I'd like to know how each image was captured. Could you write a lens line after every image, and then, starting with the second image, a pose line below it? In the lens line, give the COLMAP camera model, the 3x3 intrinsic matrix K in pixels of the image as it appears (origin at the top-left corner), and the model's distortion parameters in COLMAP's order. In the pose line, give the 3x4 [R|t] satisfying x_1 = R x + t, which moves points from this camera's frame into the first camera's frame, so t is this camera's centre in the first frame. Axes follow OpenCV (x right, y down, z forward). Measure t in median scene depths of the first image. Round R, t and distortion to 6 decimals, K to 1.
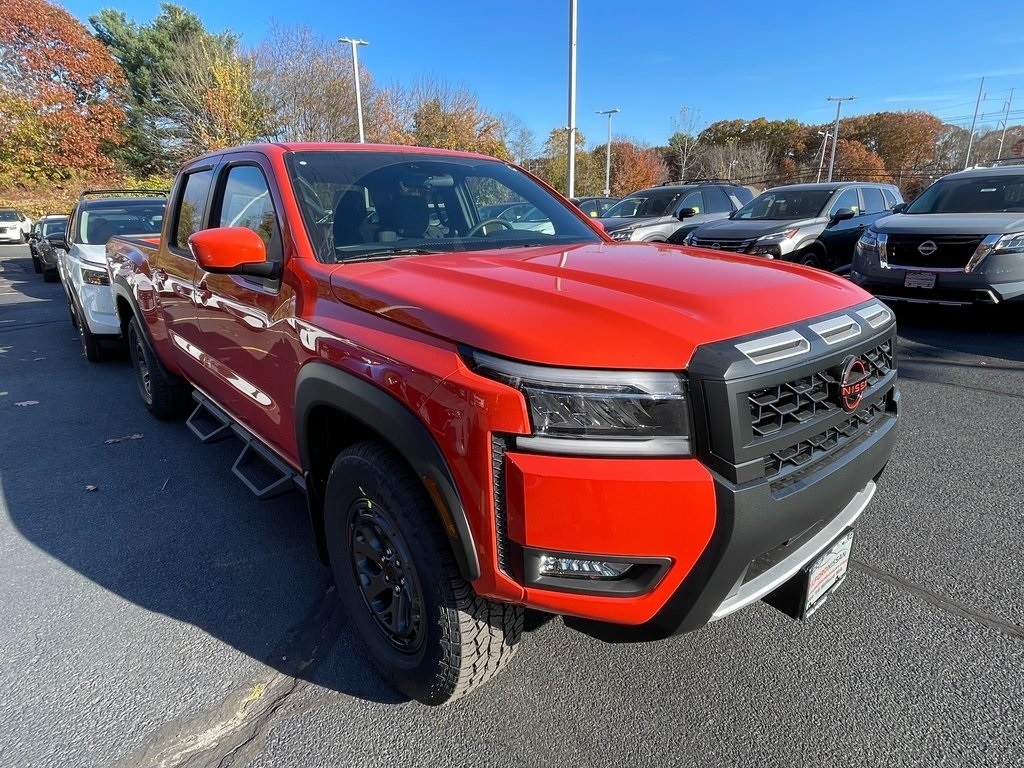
lens RADIAL K [[577.9, 0, 512.0], [0, 577.9, 384.0], [0, 0, 1]] dist [-0.002699, -0.000769]
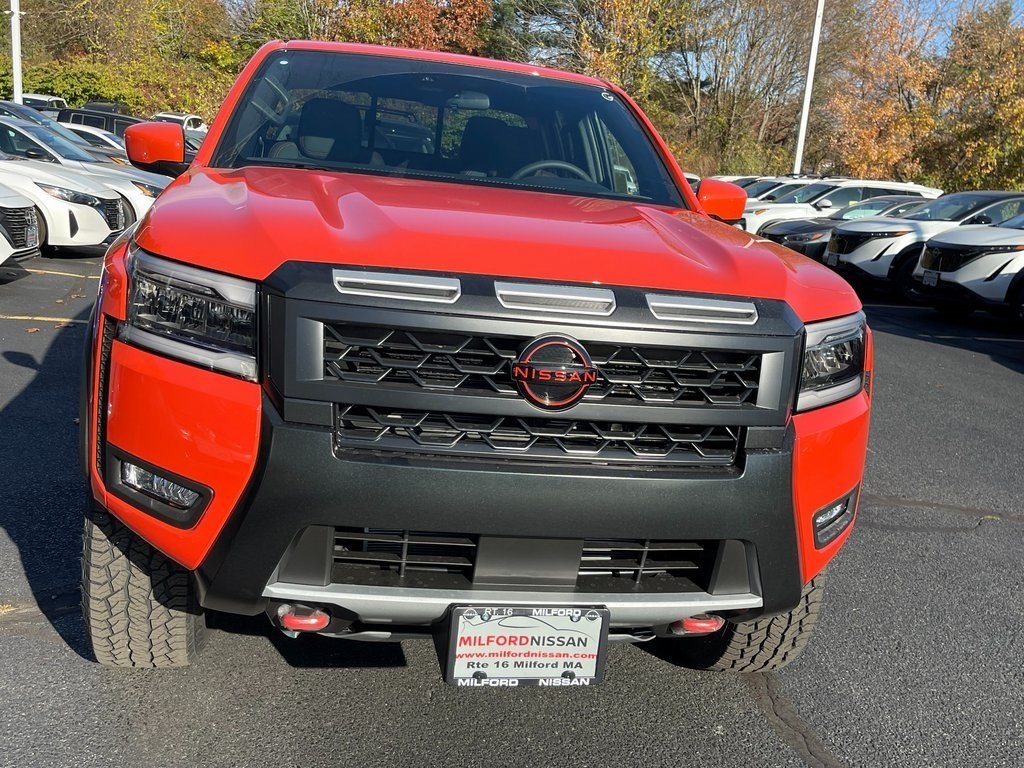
lens RADIAL K [[1060.9, 0, 512.9], [0, 1060.9, 381.6], [0, 0, 1]] dist [-0.006552, -0.002749]
pose [[0.863392, 0.199191, -0.463549, 1.193594], [-0.249281, 0.967207, -0.048686, 0.091072], [0.438650, 0.157590, 0.884733, -0.219599]]
